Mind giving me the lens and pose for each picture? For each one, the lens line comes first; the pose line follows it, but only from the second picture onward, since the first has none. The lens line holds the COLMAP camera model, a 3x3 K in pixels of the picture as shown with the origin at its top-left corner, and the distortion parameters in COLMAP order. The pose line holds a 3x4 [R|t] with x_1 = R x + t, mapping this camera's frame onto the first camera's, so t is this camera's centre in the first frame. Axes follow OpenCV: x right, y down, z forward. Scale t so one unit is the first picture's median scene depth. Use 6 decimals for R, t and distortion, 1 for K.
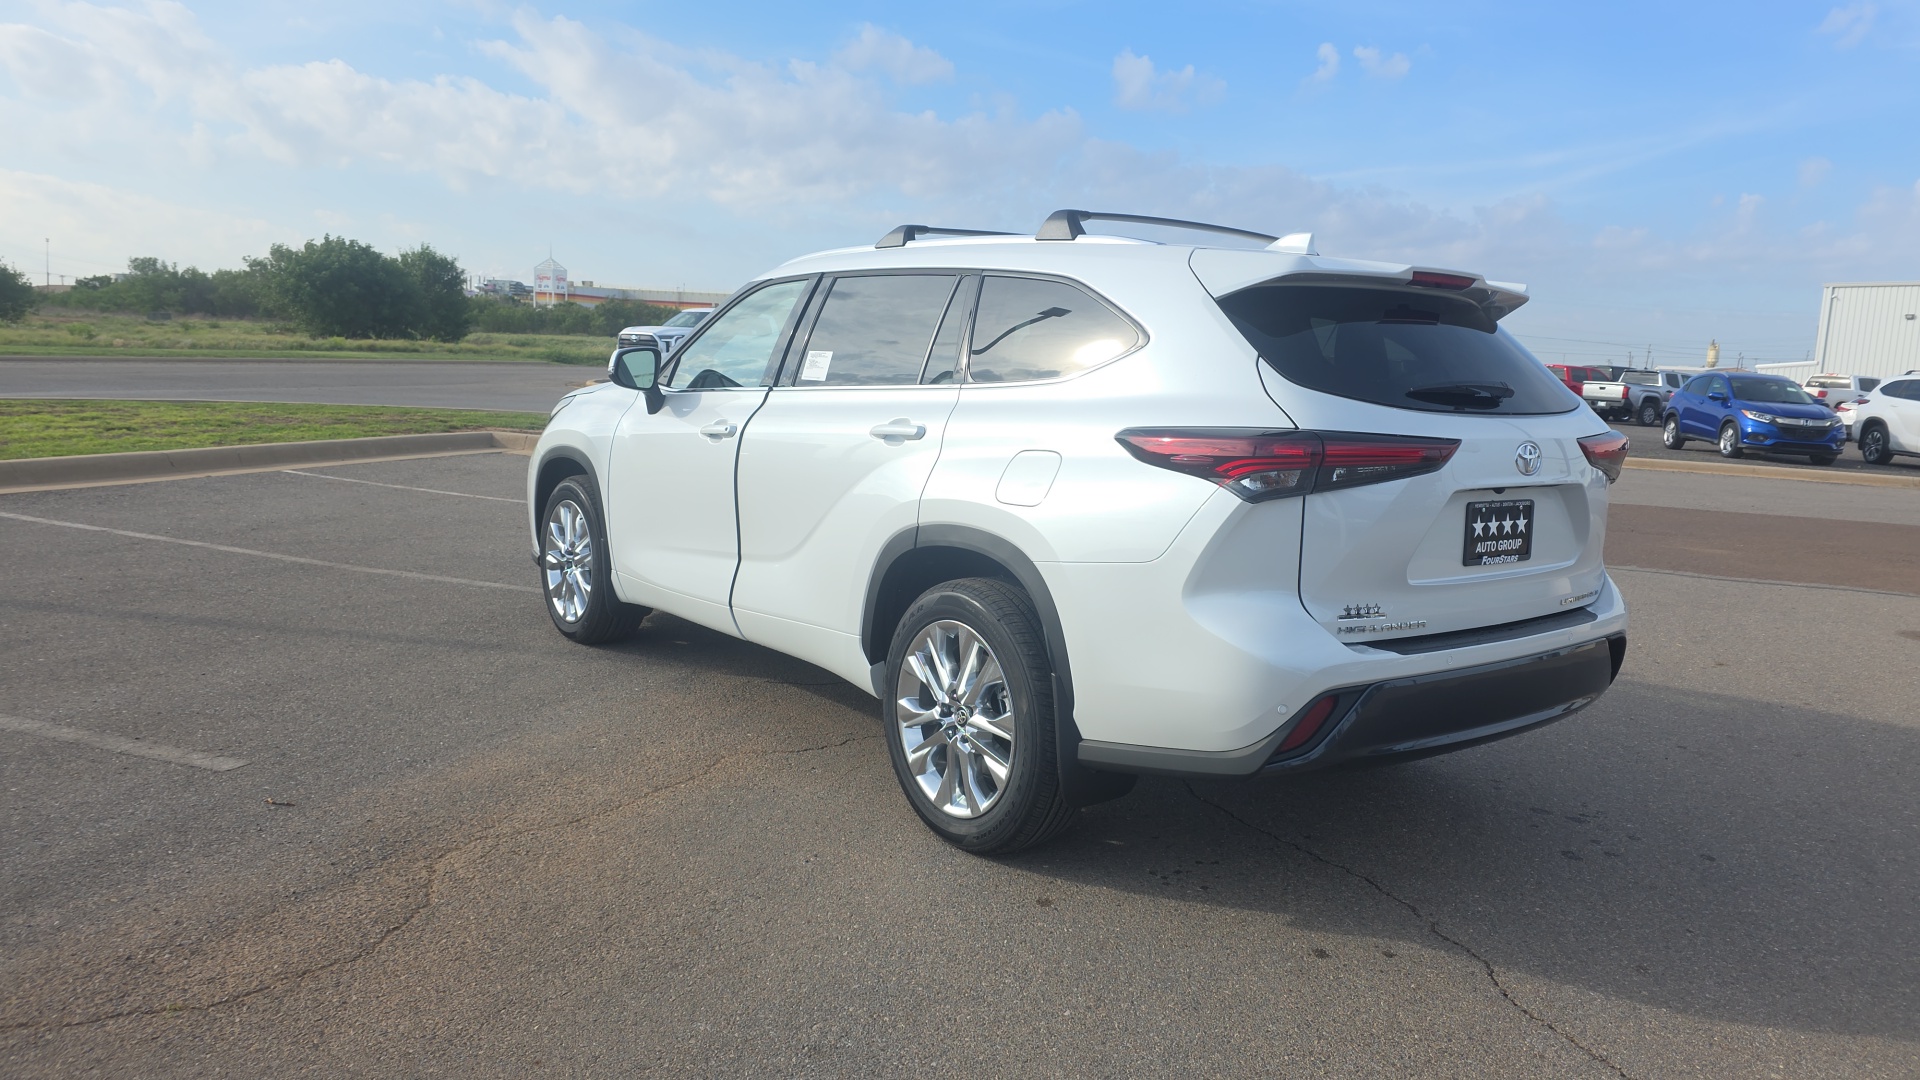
lens RADIAL K [[1304.4, 0, 924.2], [0, 1304.4, 542.1], [0, 0, 1]] dist [0.058074, -0.066318]
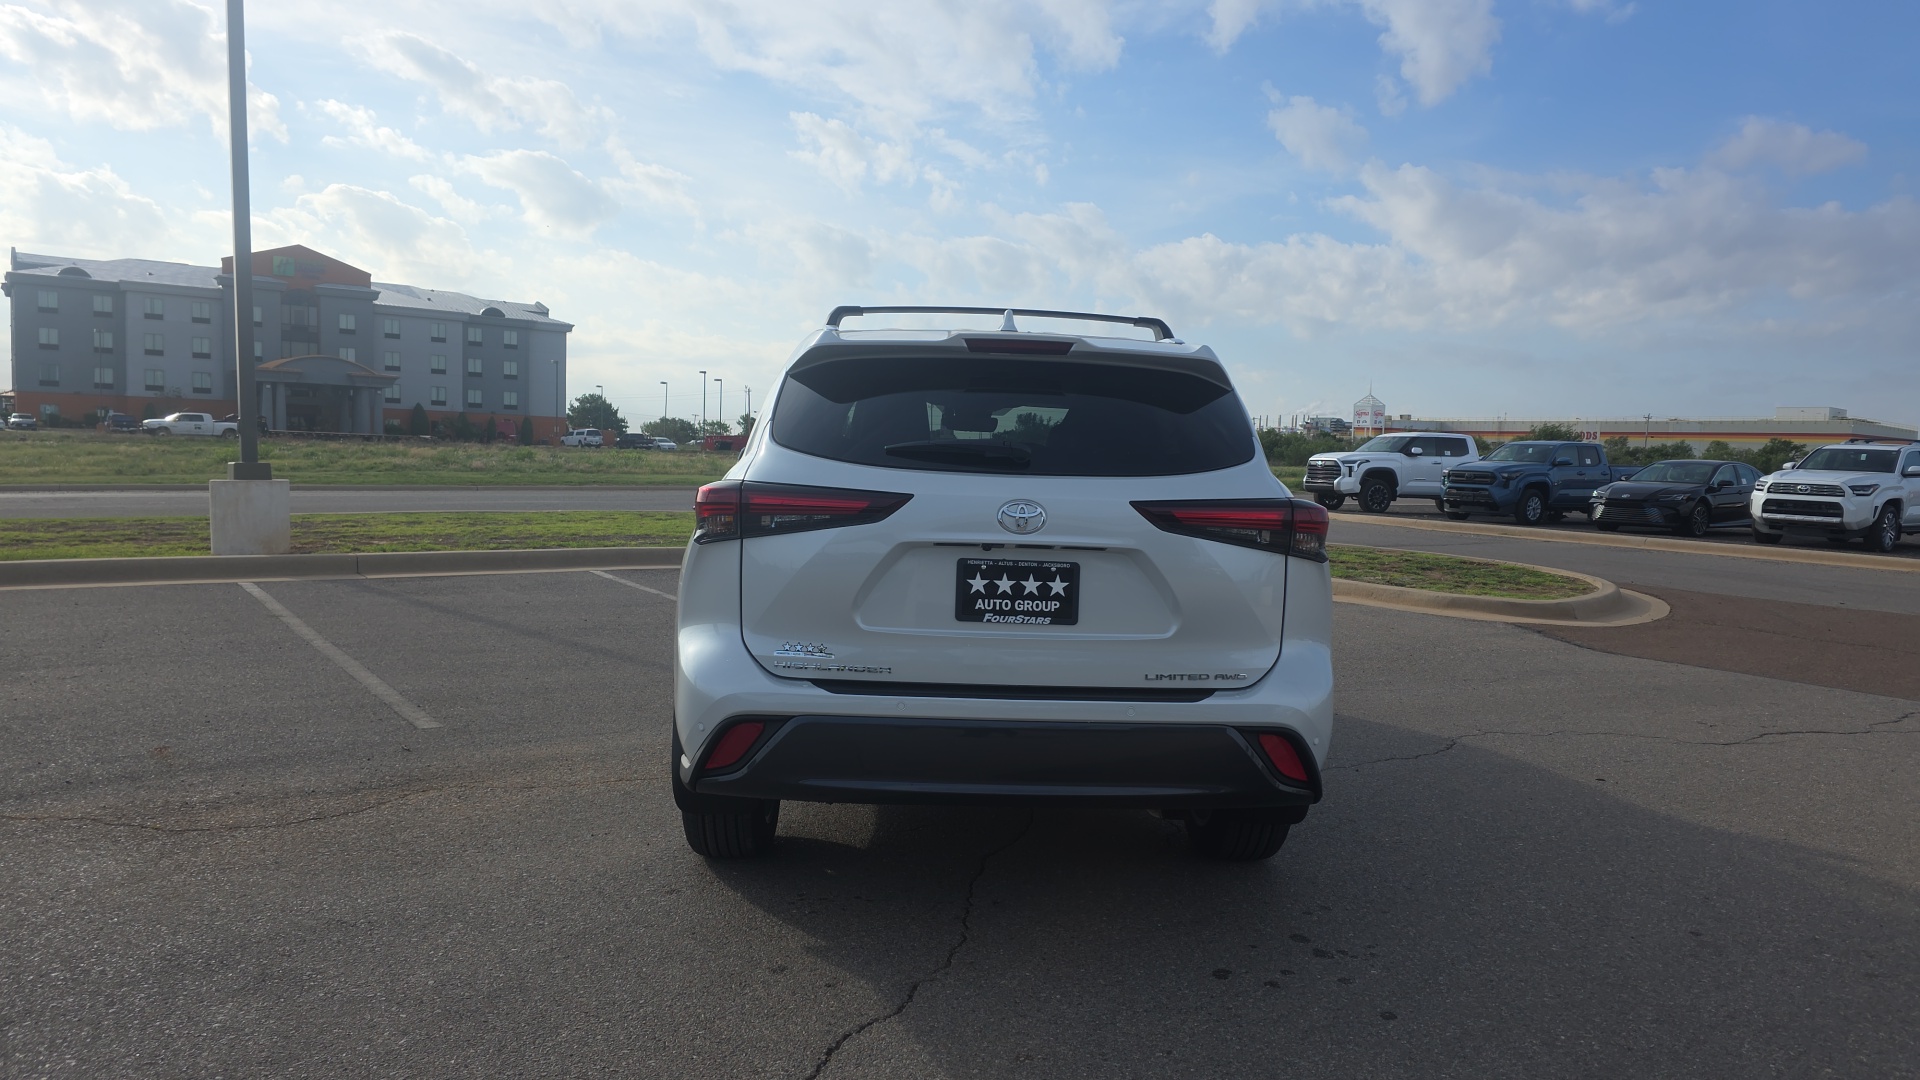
lens RADIAL K [[1324.4, 0, 1052.6], [0, 1324.4, 563.2], [0, 0, 1]] dist [0.054023, -0.049543]
pose [[0.807104, 0.025696, -0.589850, 0.132087], [-0.079923, 0.994612, -0.066032, 0.004397], [0.584975, 0.100437, 0.804808, 0.026347]]
